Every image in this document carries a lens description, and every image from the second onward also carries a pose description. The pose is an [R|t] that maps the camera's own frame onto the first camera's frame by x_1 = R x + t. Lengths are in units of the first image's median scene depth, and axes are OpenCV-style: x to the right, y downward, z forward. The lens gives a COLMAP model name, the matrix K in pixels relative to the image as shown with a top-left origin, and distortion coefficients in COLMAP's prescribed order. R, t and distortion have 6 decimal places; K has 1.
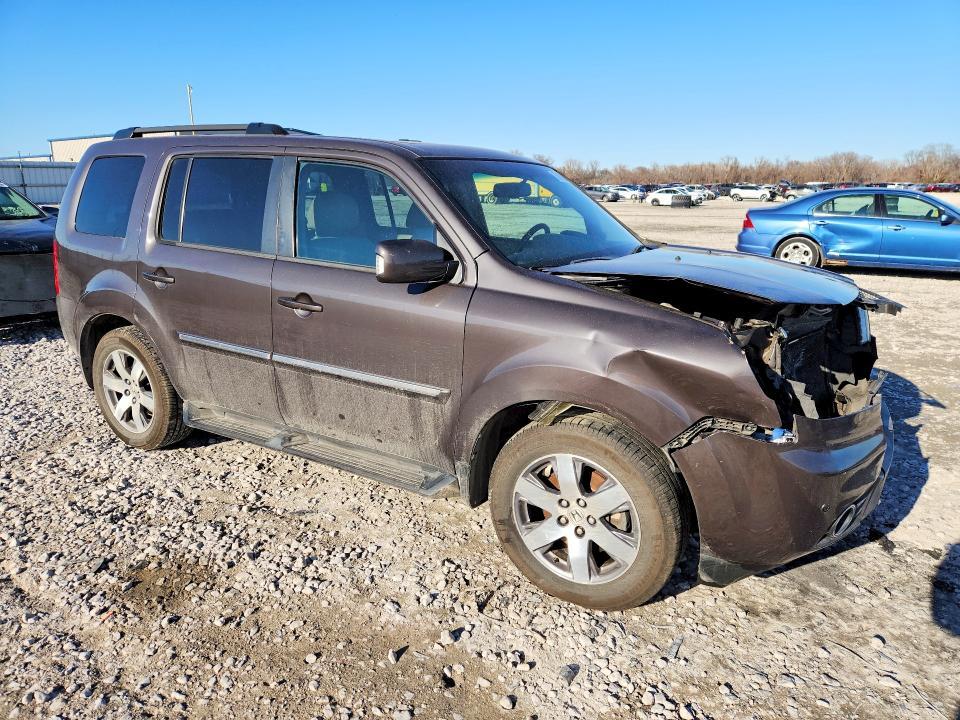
lens RADIAL K [[693.3, 0, 485.4], [0, 693.3, 359.6], [0, 0, 1]] dist [0.001522, -0.000113]
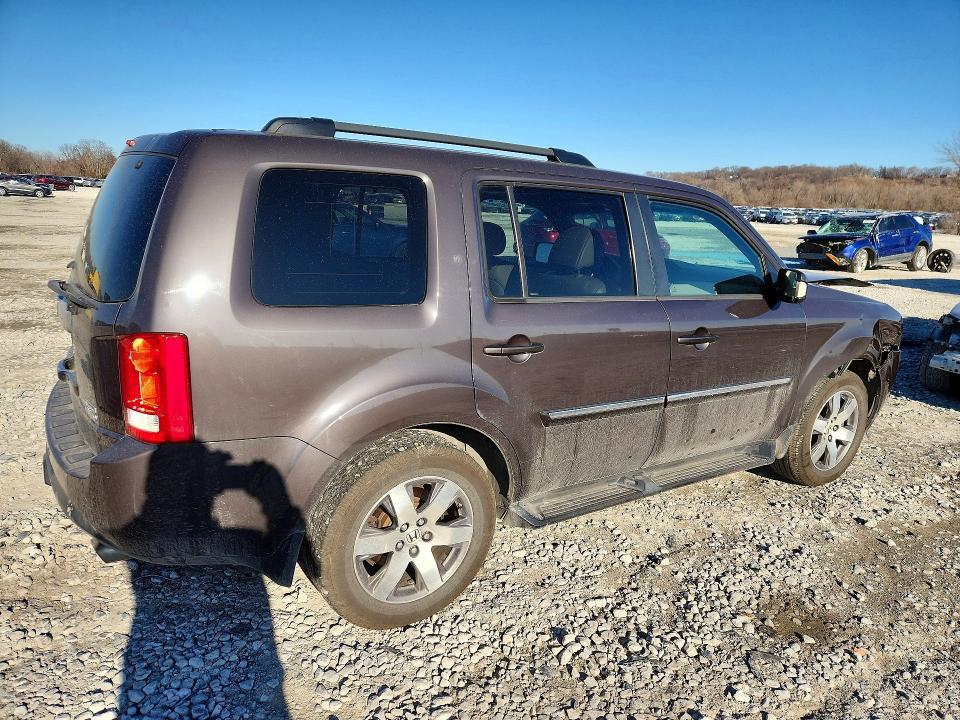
lens RADIAL K [[693.3, 0, 485.4], [0, 693.3, 359.6], [0, 0, 1]] dist [0.001522, -0.000113]
pose [[0.384801, -0.192288, 0.902748, -1.170718], [0.178302, 0.975122, 0.131701, -0.213193], [-0.905614, 0.110283, 0.409514, 0.750014]]
